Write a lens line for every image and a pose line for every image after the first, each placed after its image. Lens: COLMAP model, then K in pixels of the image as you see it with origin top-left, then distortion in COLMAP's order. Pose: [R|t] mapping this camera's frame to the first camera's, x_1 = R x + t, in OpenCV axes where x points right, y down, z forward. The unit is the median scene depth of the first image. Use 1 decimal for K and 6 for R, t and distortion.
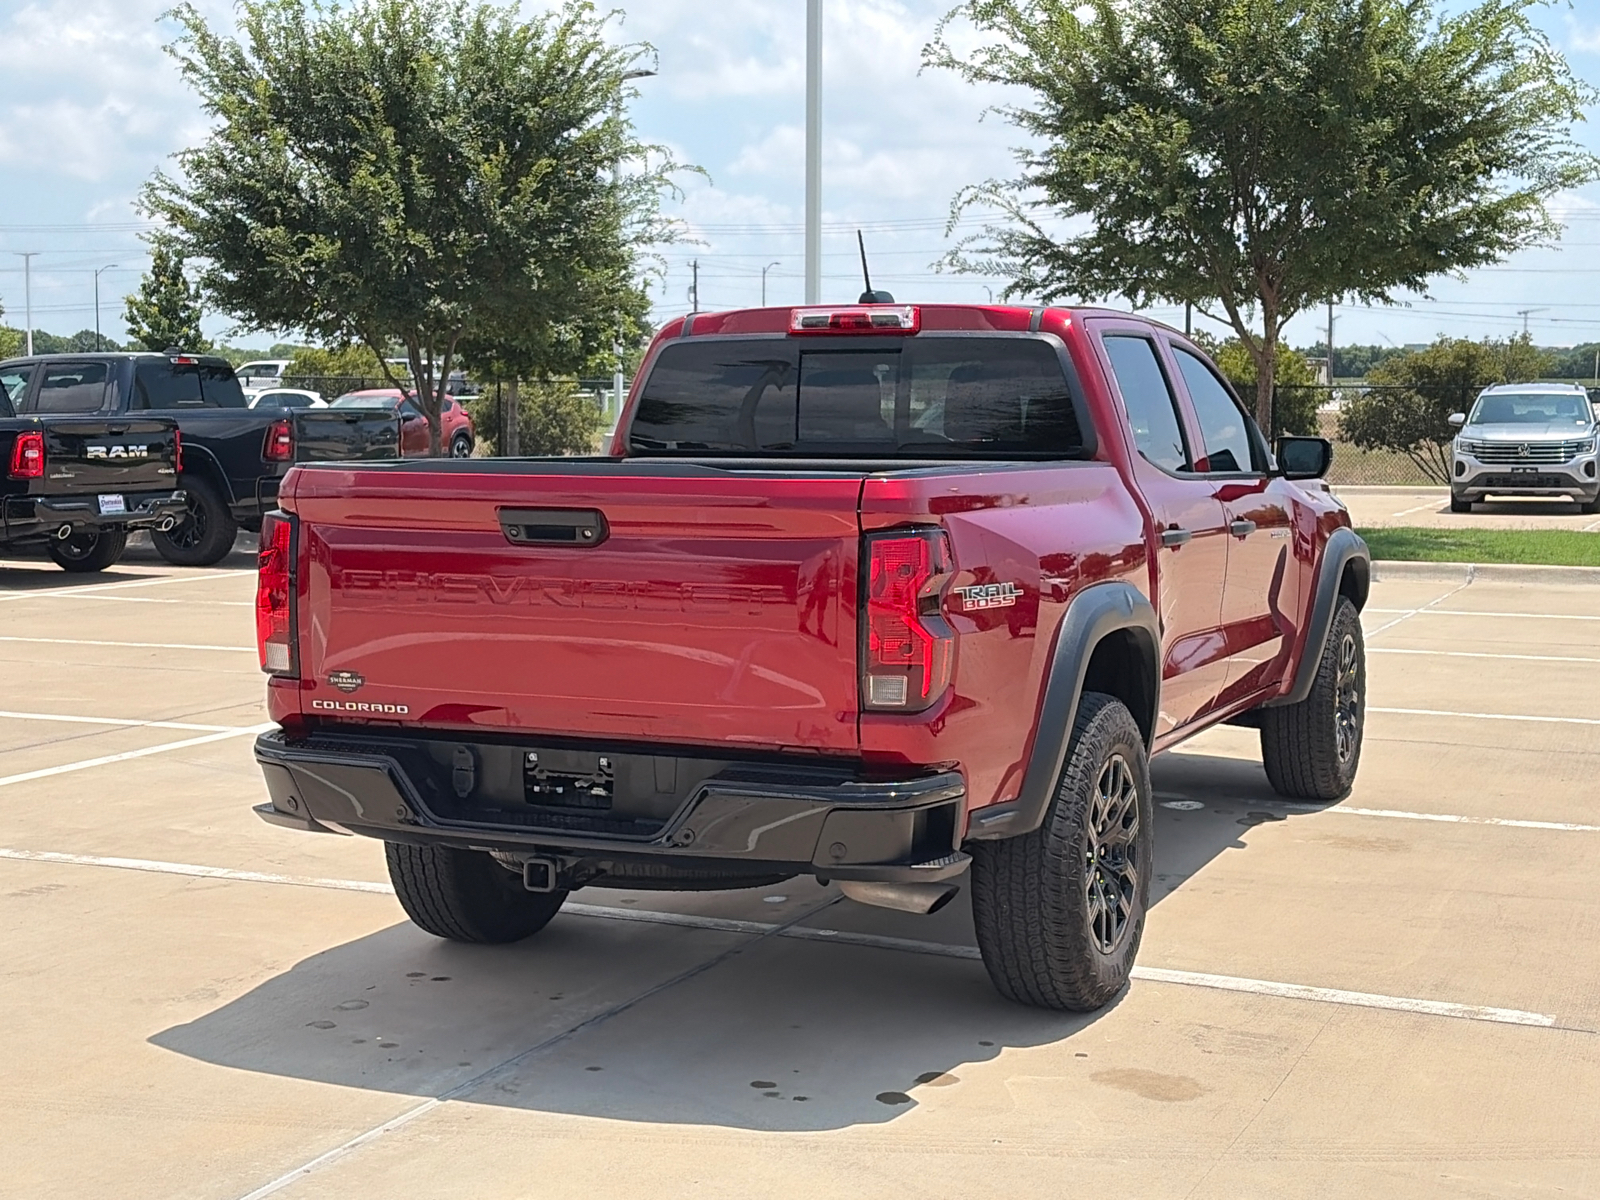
lens RADIAL K [[2211.0, 0, 800.0], [0, 2211.0, 600.0], [0, 0, 1]] dist [0.253505, -1.215038]
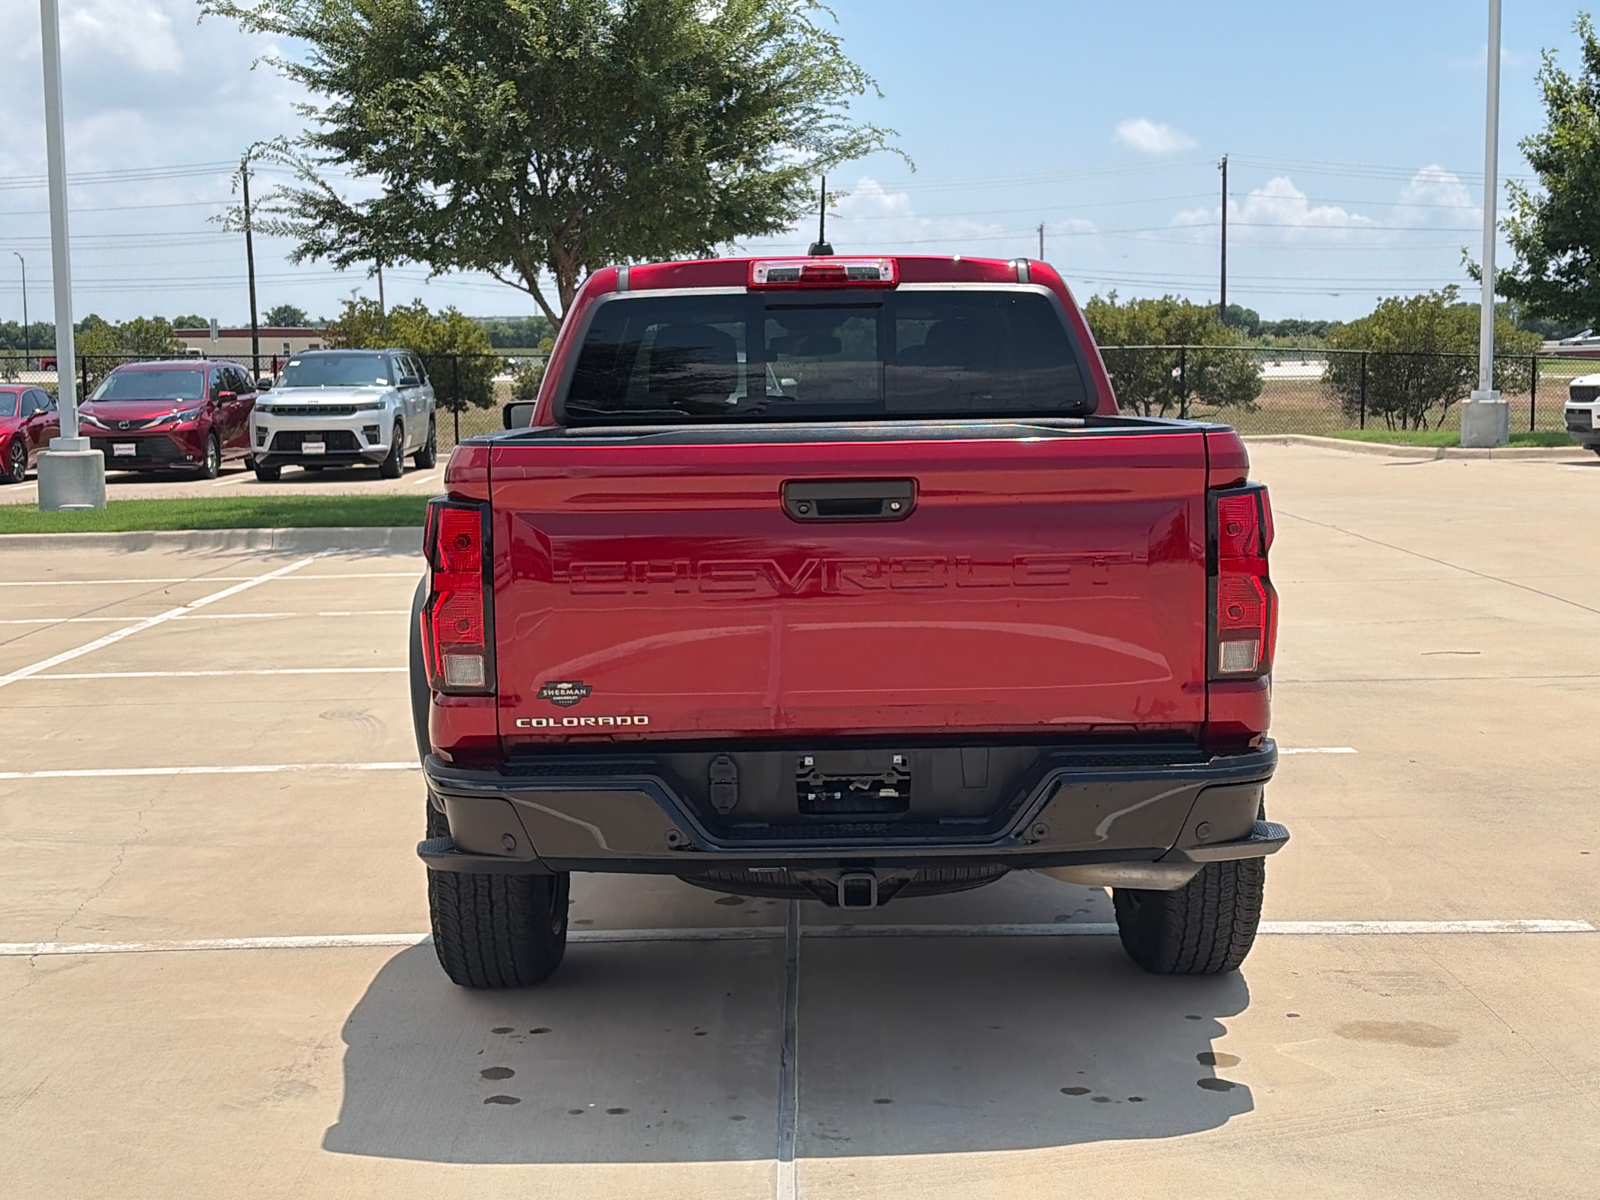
lens RADIAL K [[2208.9, 0, 800.0], [0, 2208.9, 600.0], [0, 0, 1]] dist [0.205039, -0.685208]
pose [[0.912823, -0.059904, 0.403937, -0.430715], [0.054628, 0.998204, 0.024584, -0.014101], [-0.404684, -0.000374, 0.914456, 0.174719]]
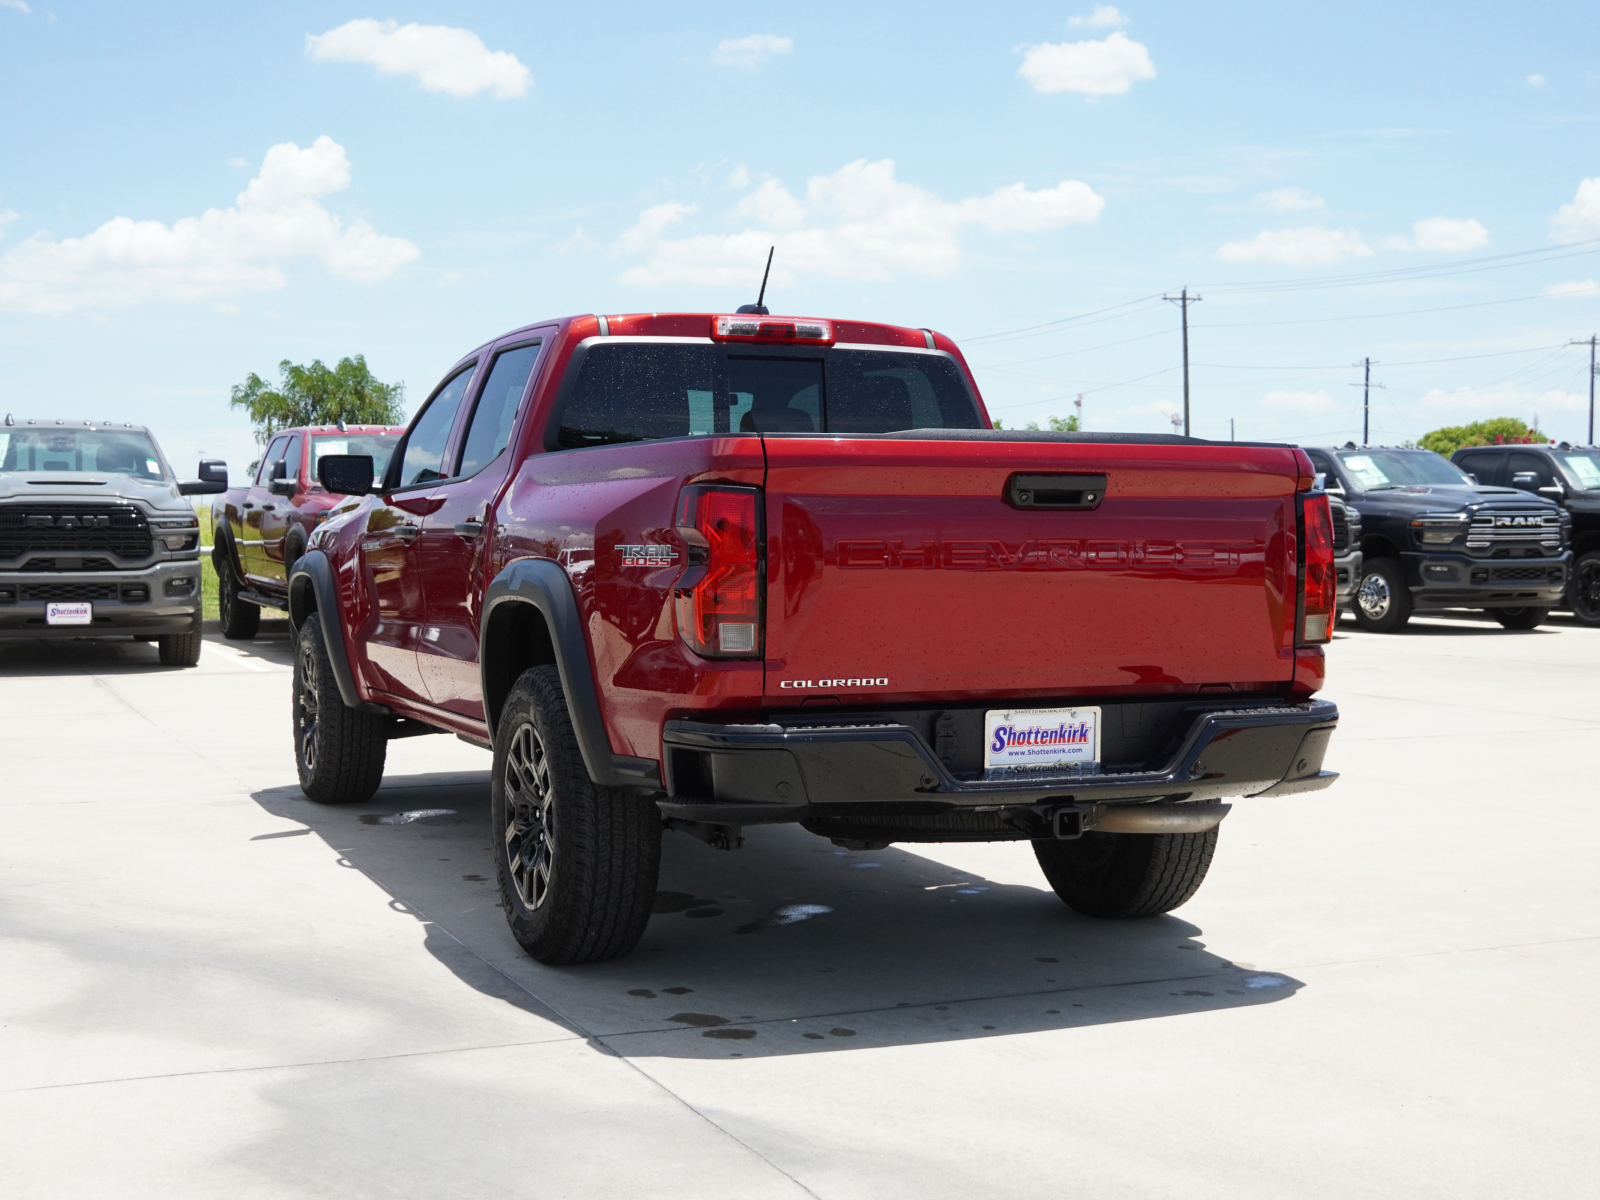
lens RADIAL K [[2074.6, 0, 793.0], [0, 2074.6, 601.0], [0, 0, 1]] dist [0.015776, 0.012693]
pose [[0.700307, -0.028365, 0.713278, -0.794306], [0.058497, 0.998130, -0.017741, 0.025411], [-0.711441, 0.054149, 0.700657, 0.353269]]
